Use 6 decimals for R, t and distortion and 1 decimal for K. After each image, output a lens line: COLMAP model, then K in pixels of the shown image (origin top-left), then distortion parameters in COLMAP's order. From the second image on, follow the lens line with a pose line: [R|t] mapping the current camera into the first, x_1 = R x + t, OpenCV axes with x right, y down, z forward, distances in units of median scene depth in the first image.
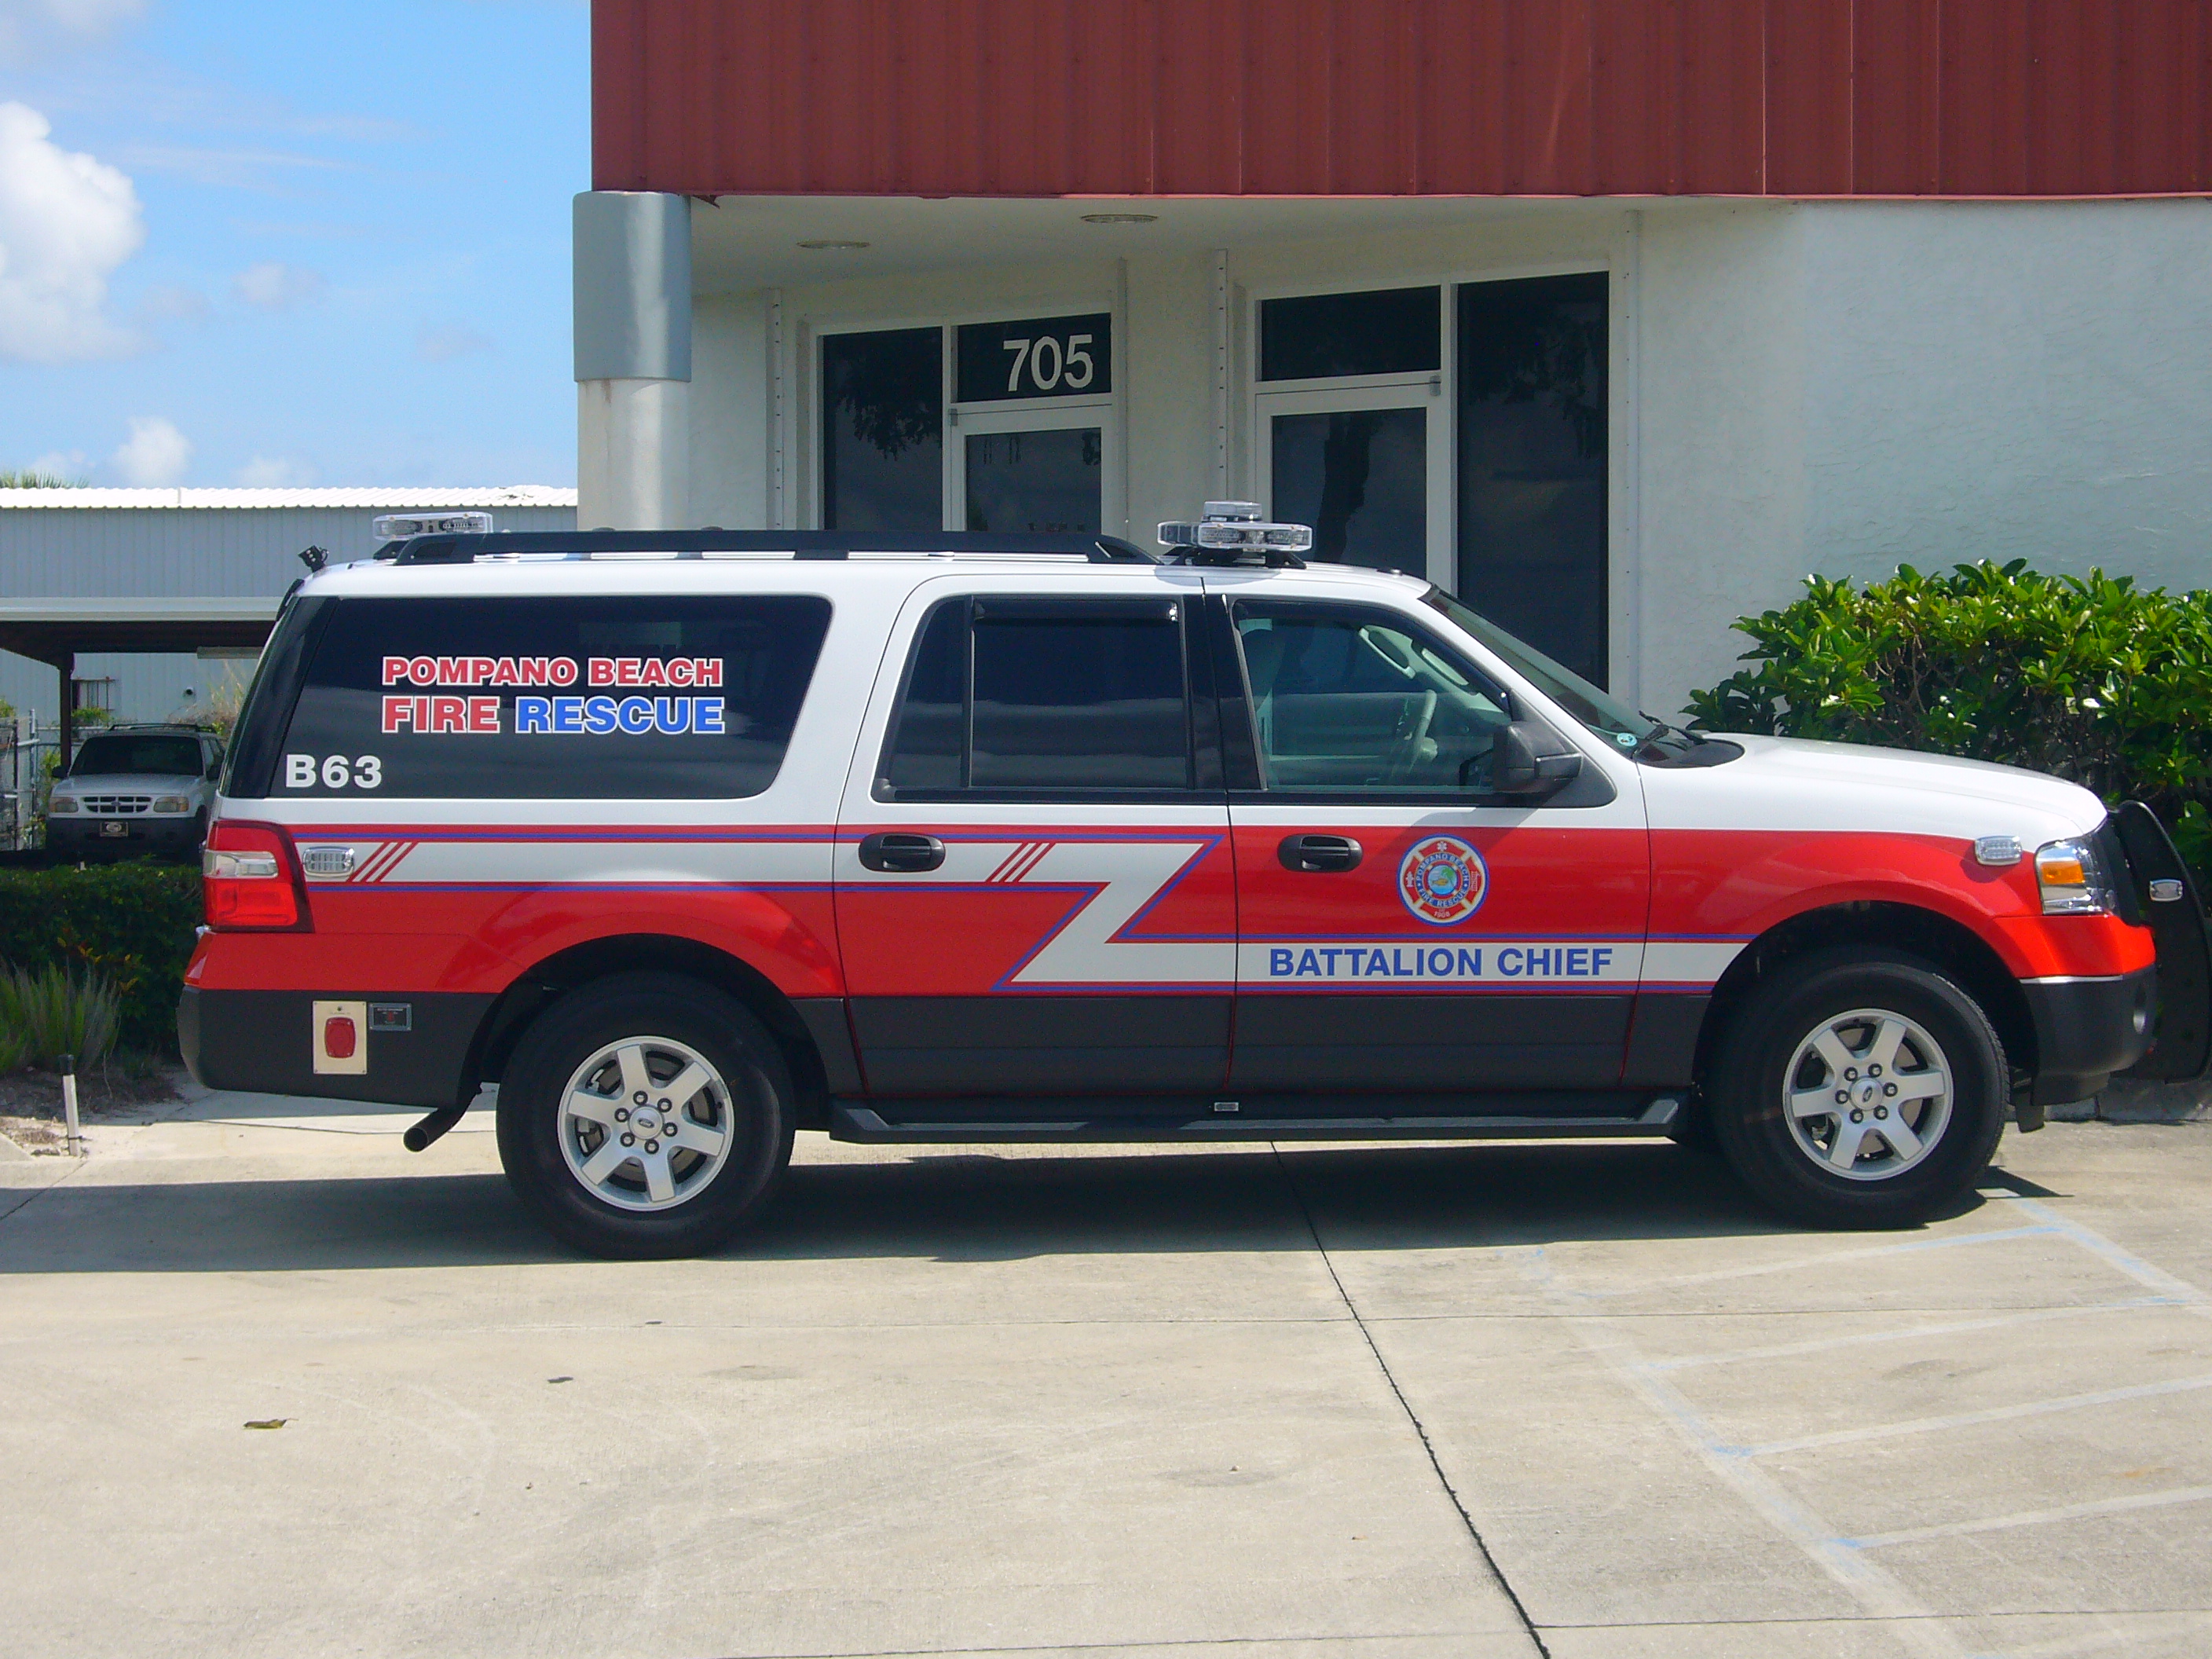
lens RADIAL K [[5115.7, 0, 1106.0], [0, 5115.7, 829.5], [0, 0, 1]] dist [0.158809, -0.440545]
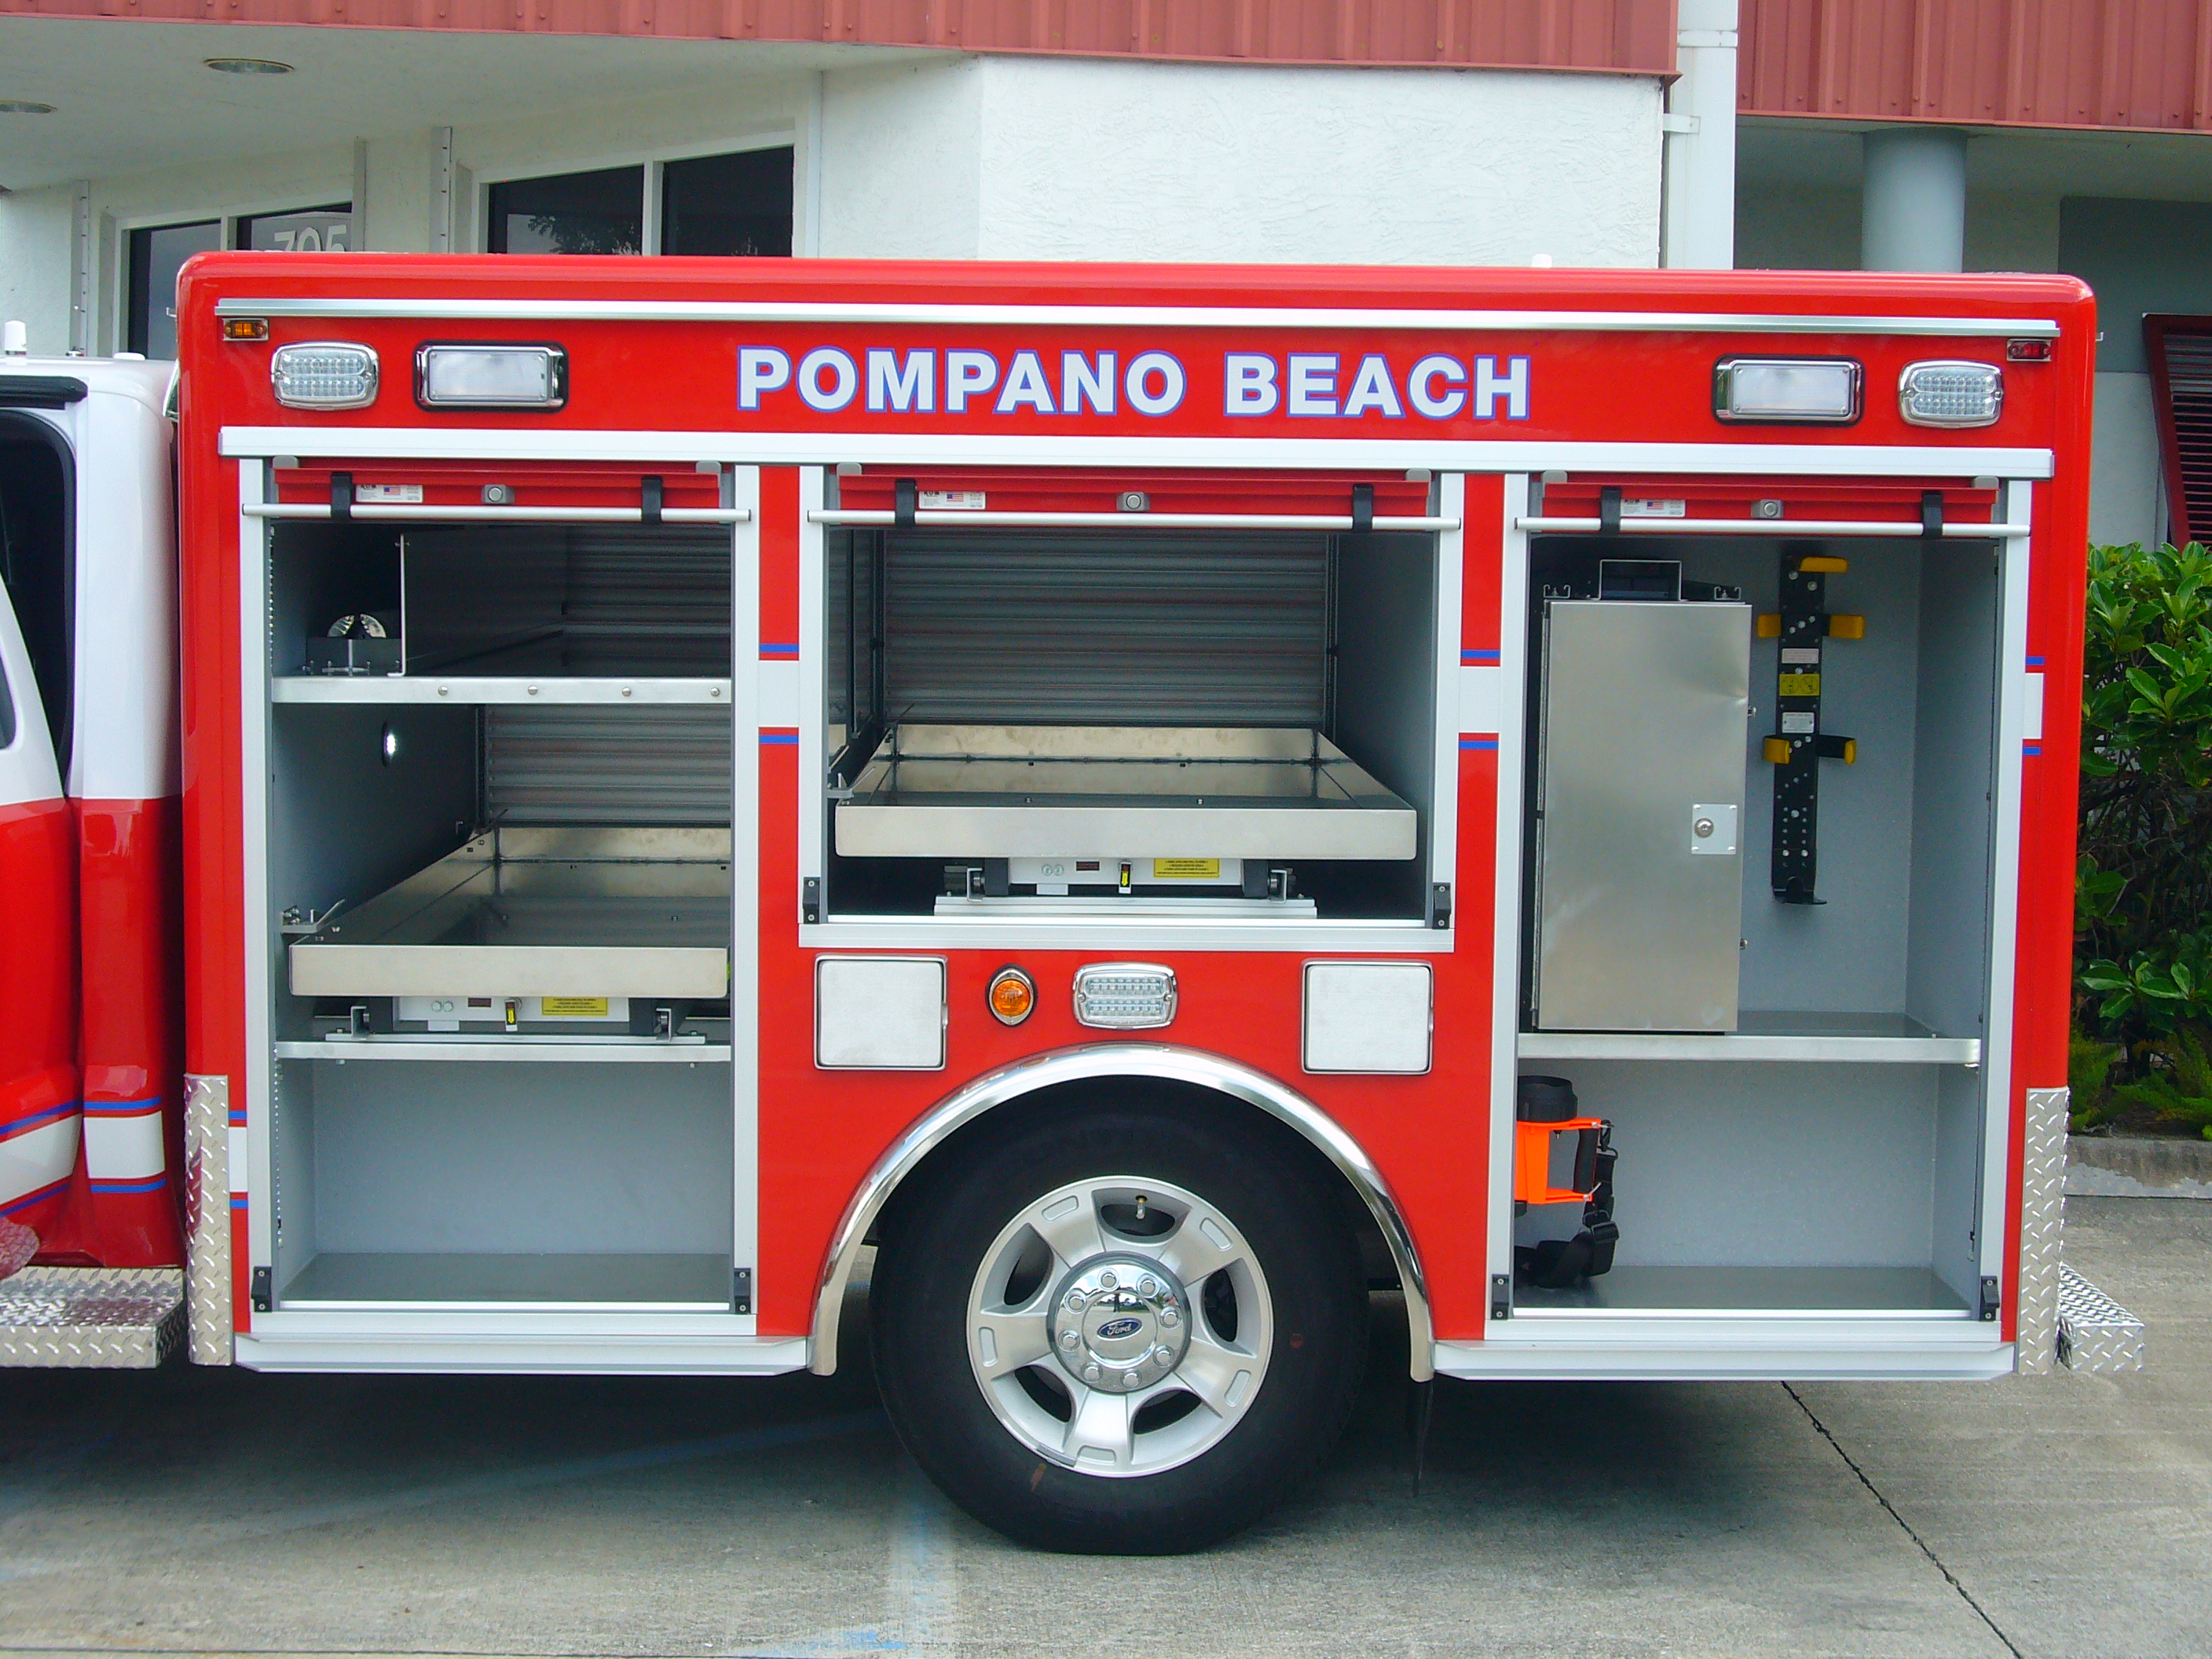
lens RADIAL K [[3391.5, 0, 1106.0], [0, 3391.5, 829.5], [0, 0, 1]] dist [-0.001082, -0.066085]
pose [[0.999328, 0.034248, -0.013029, 0.216381], [-0.033822, 0.998926, 0.031660, -0.015610], [0.014100, -0.031198, 0.999414, 0.558189]]
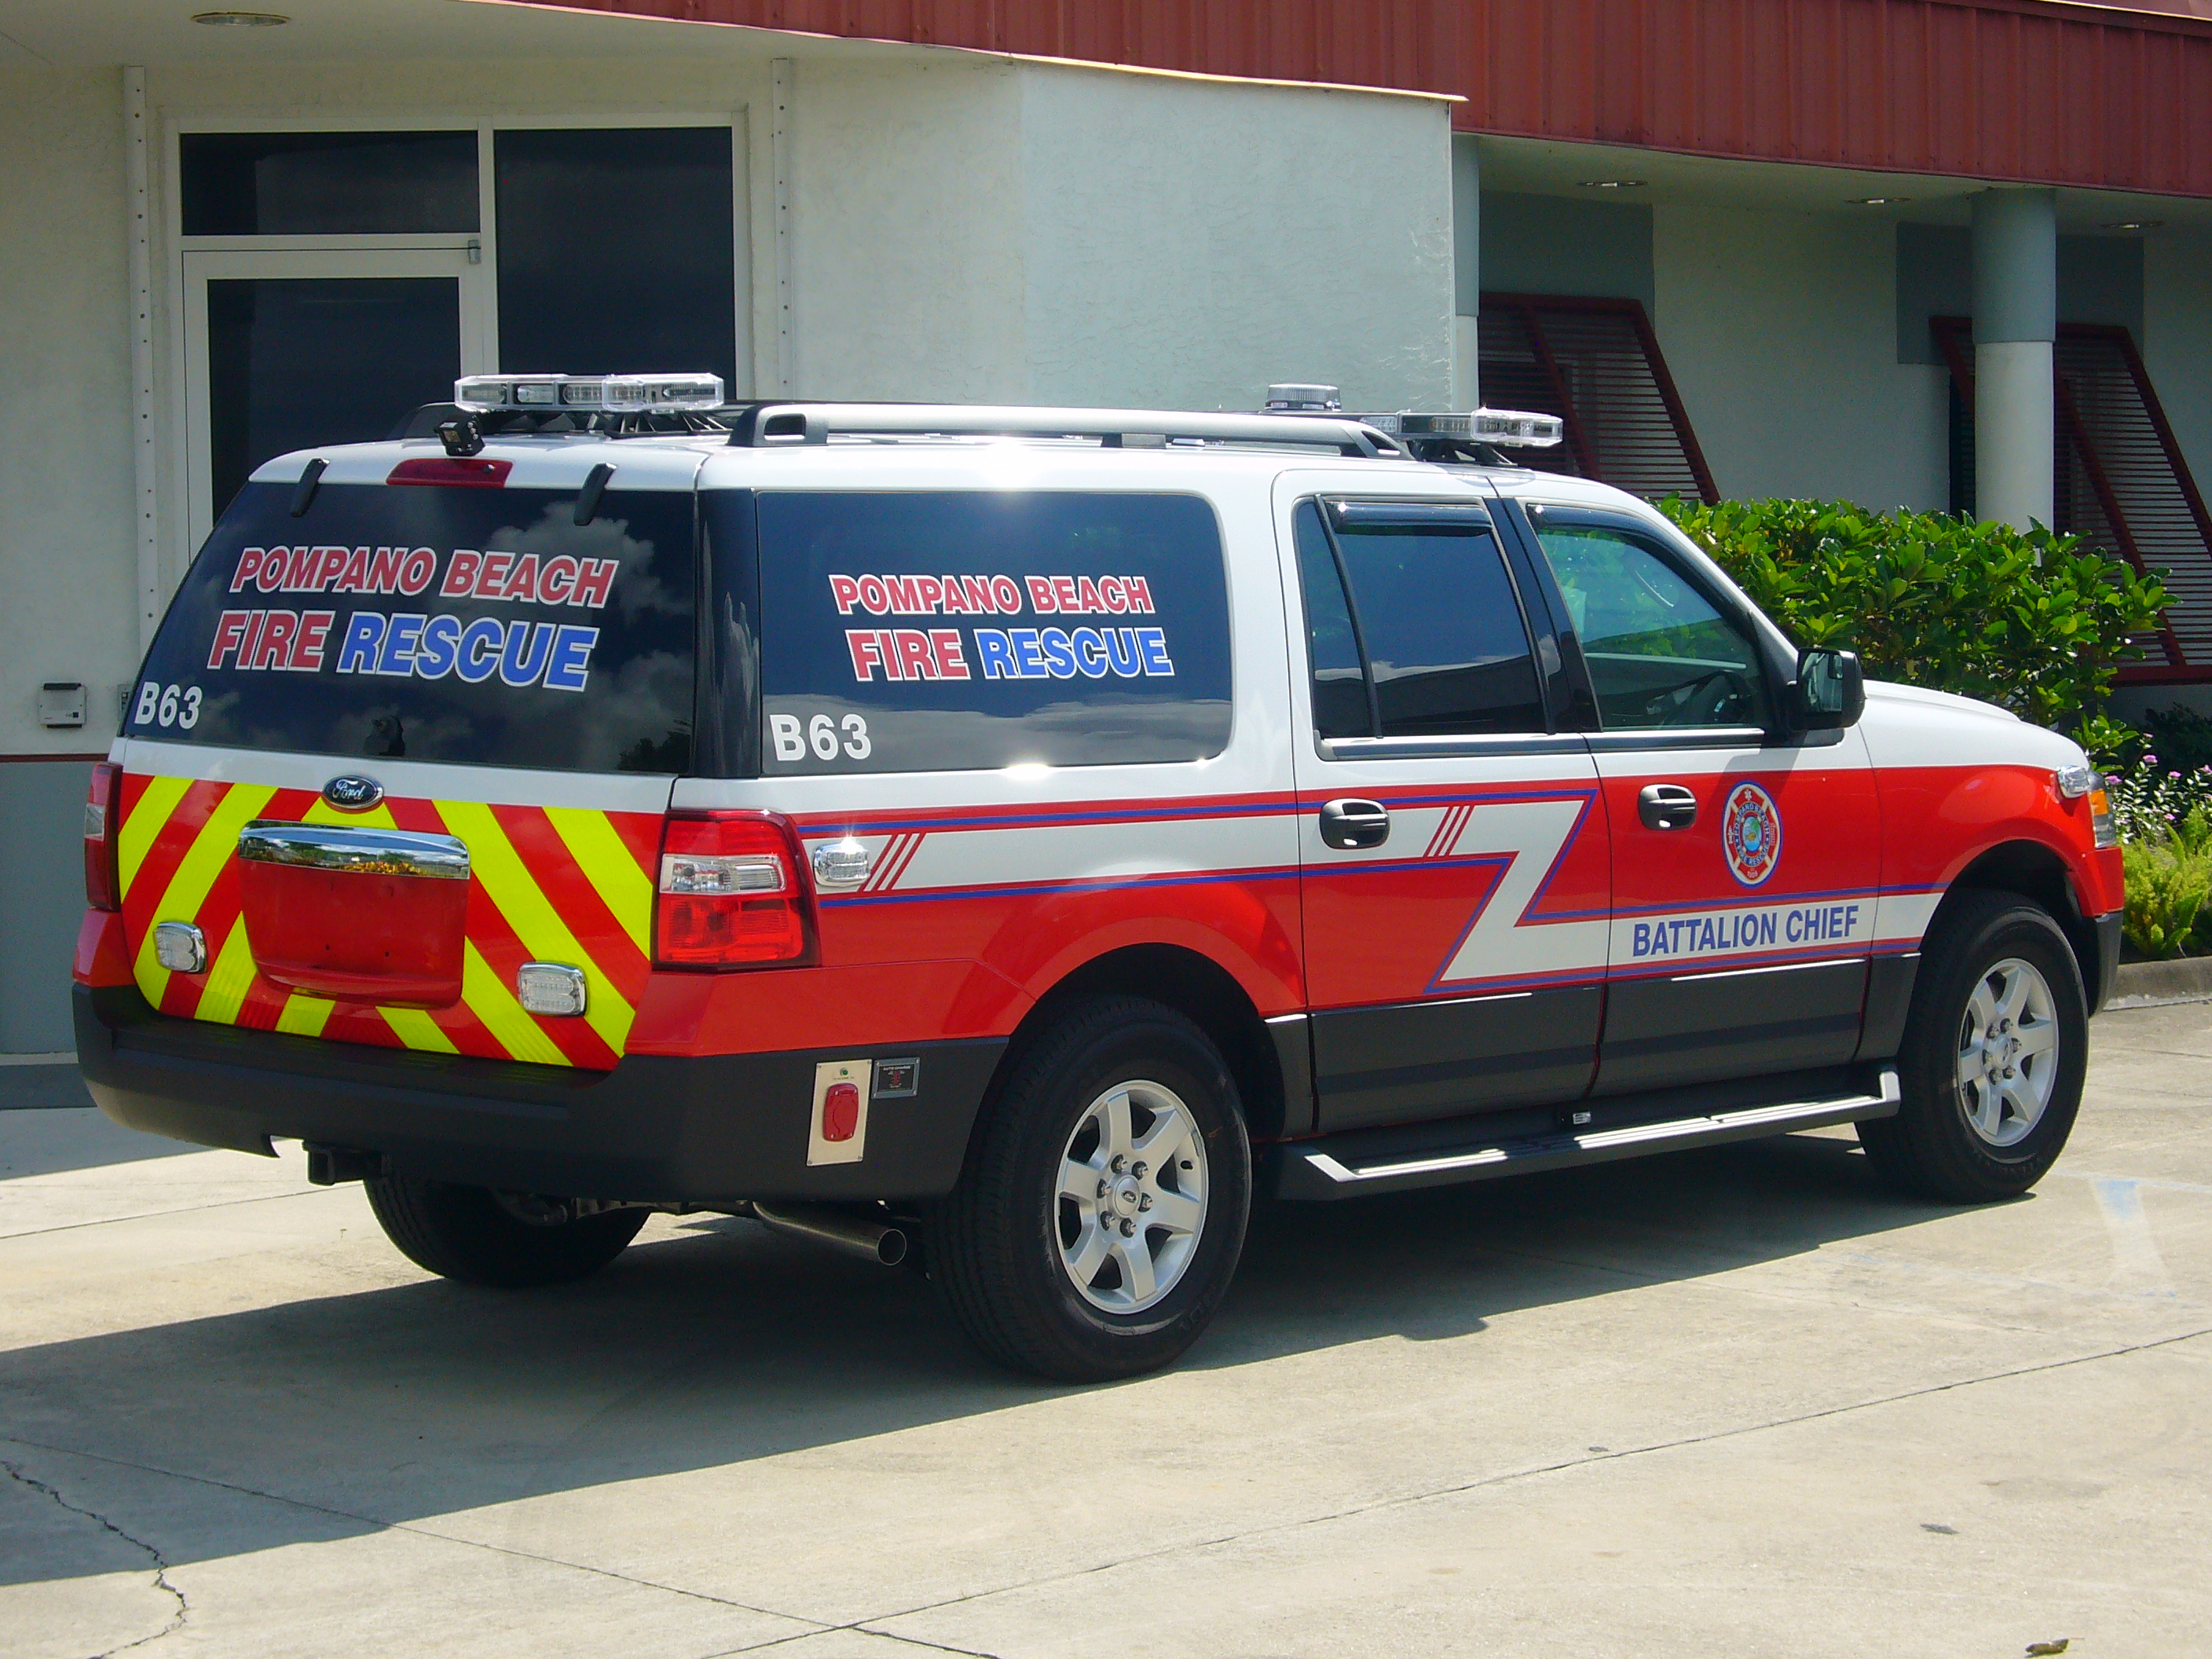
lens RADIAL K [[5115.7, 0, 1106.0], [0, 5115.7, 829.5], [0, 0, 1]] dist [0.158809, -0.440545]
pose [[0.715005, -0.036050, 0.698189, -0.610245], [0.027730, 0.999346, 0.023202, -0.013765], [-0.698569, 0.002772, 0.715537, 0.464643]]
